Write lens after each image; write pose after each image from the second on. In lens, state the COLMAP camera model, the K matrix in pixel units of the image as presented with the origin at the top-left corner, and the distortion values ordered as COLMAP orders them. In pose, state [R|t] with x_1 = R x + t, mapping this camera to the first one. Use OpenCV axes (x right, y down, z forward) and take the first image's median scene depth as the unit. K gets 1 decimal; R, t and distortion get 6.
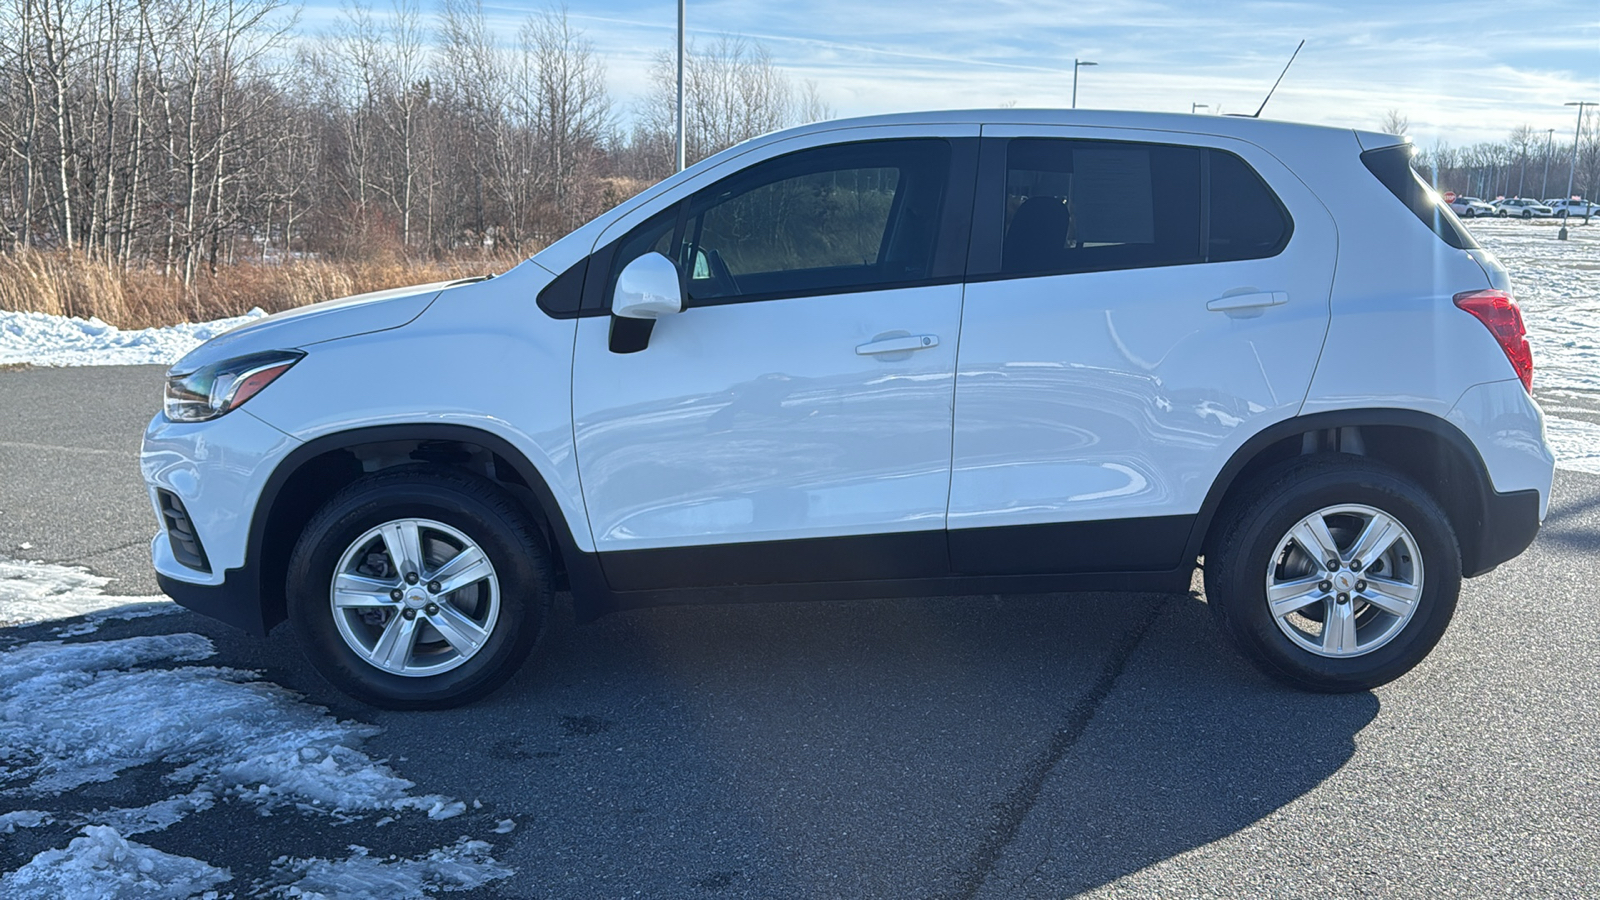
lens RADIAL K [[1337.4, 0, 824.3], [0, 1337.4, 445.5], [0, 0, 1]] dist [0.143108, -0.242976]
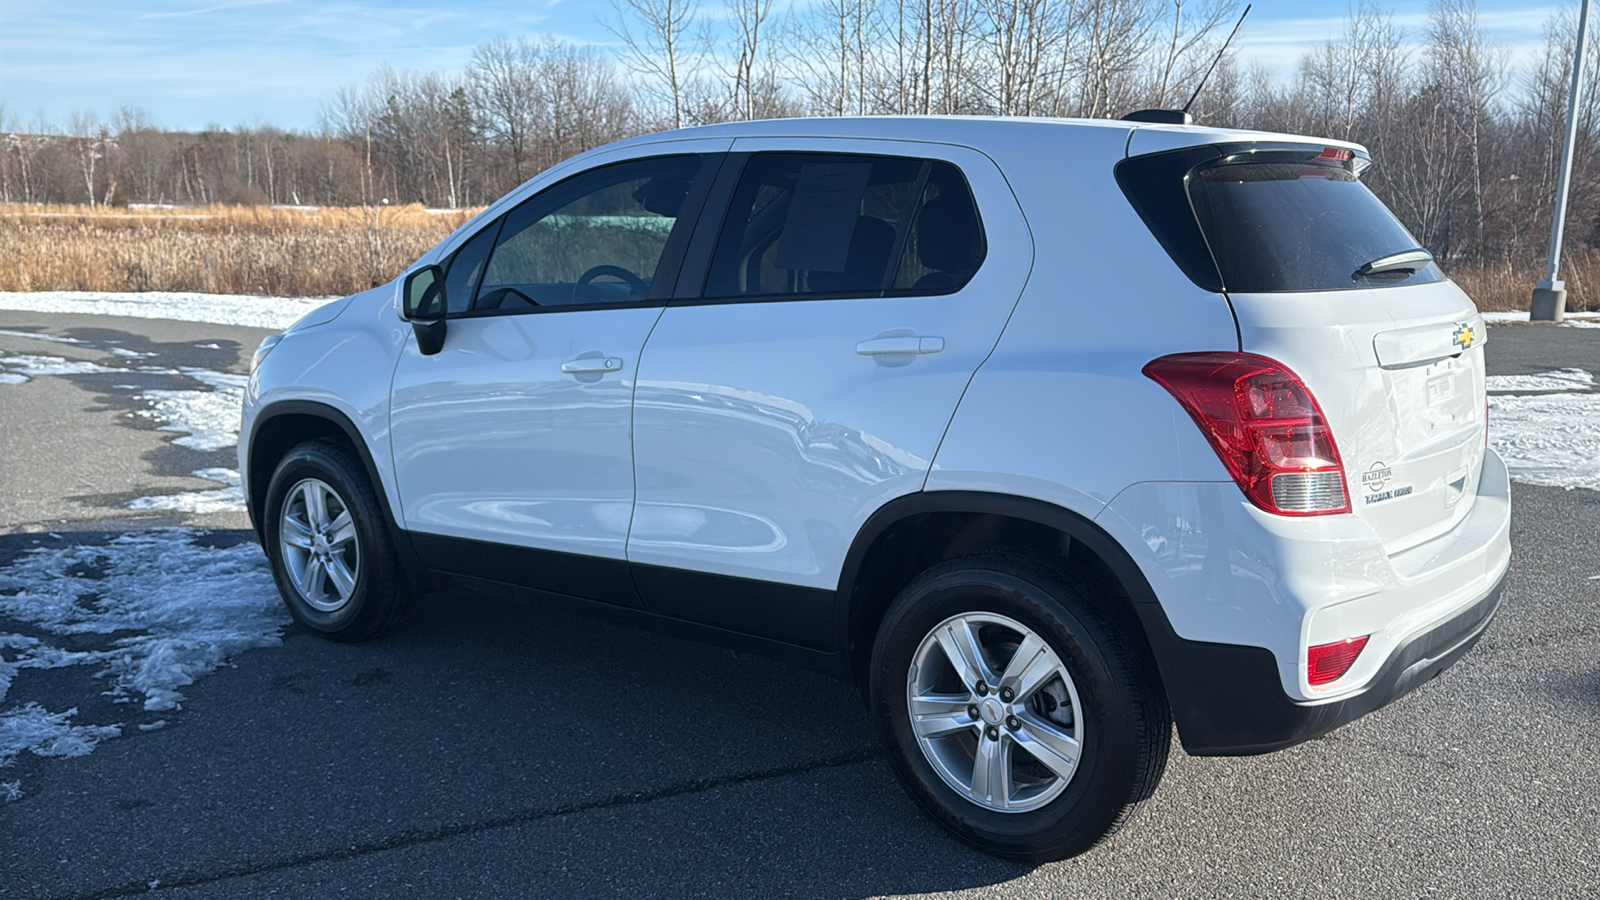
lens RADIAL K [[1337.4, 0, 824.3], [0, 1337.4, 445.5], [0, 0, 1]] dist [0.143108, -0.242976]
pose [[0.761133, 0.109489, -0.639288, 0.806904], [-0.114554, 0.992847, 0.033654, -0.068378], [0.638399, 0.047618, 0.768231, 0.345685]]
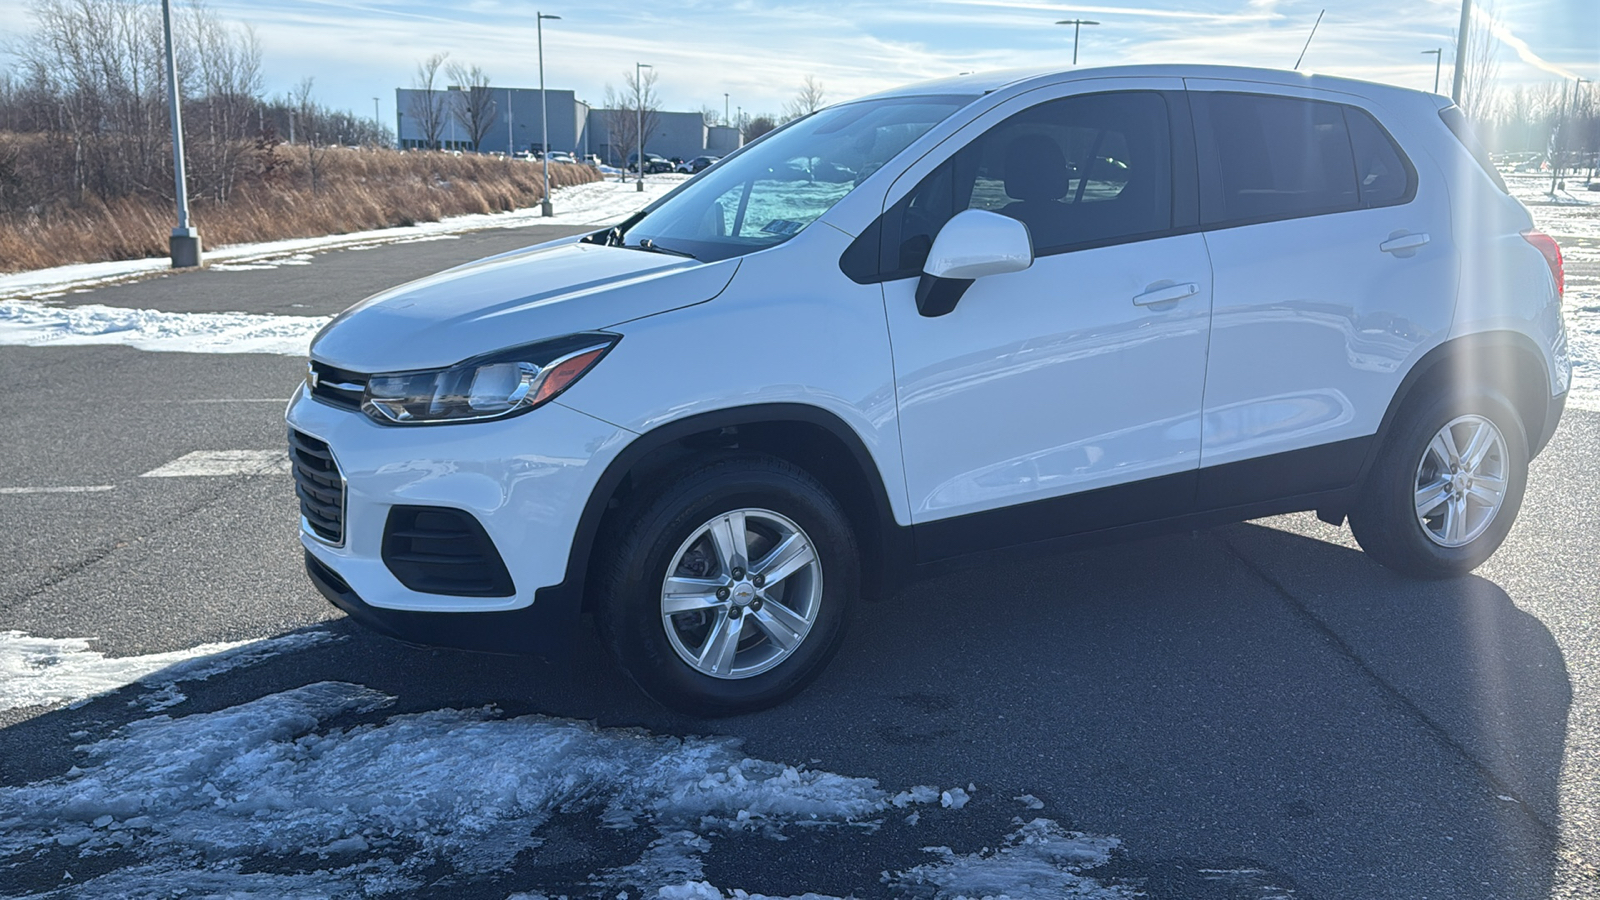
lens RADIAL K [[1346.4, 0, 804.3], [0, 1346.4, 470.9], [0, 0, 1]] dist [0.155703, -0.286949]
pose [[0.917289, -0.092749, 0.387271, -0.608077], [0.075094, 0.995339, 0.060510, -0.023676], [-0.391078, -0.026423, 0.919978, 0.136802]]
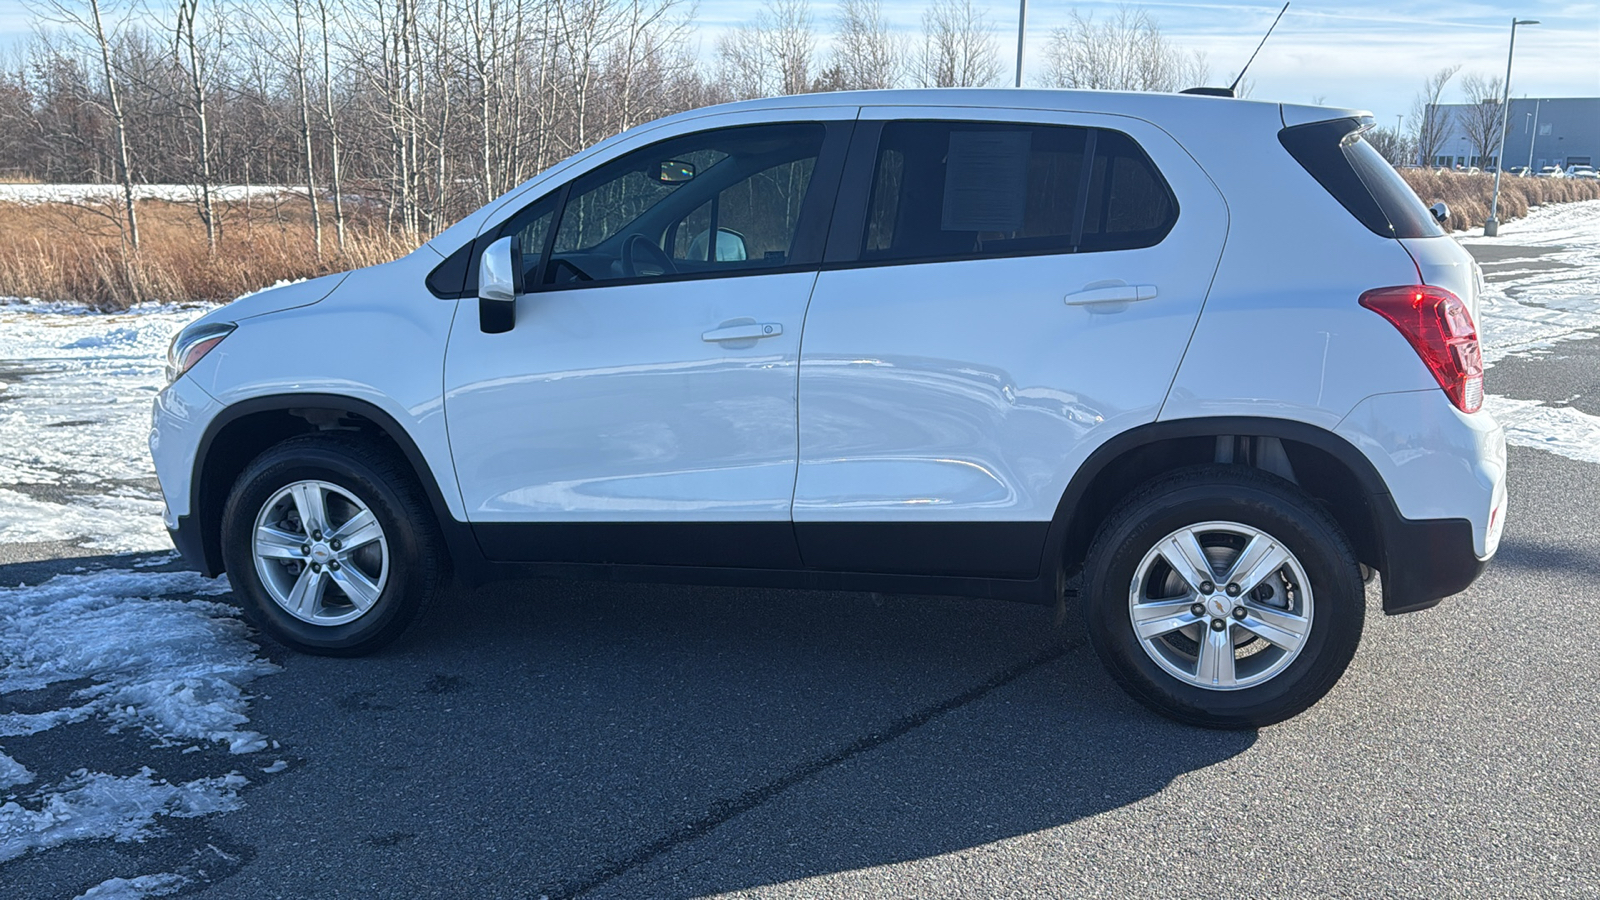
lens RADIAL K [[1337.4, 0, 824.3], [0, 1337.4, 445.5], [0, 0, 1]] dist [0.143108, -0.242976]
pose [[0.958892, 0.047824, -0.279712, 0.386867], [-0.043843, 0.998829, 0.020473, -0.014301], [0.280364, -0.007368, 0.959866, 0.063271]]
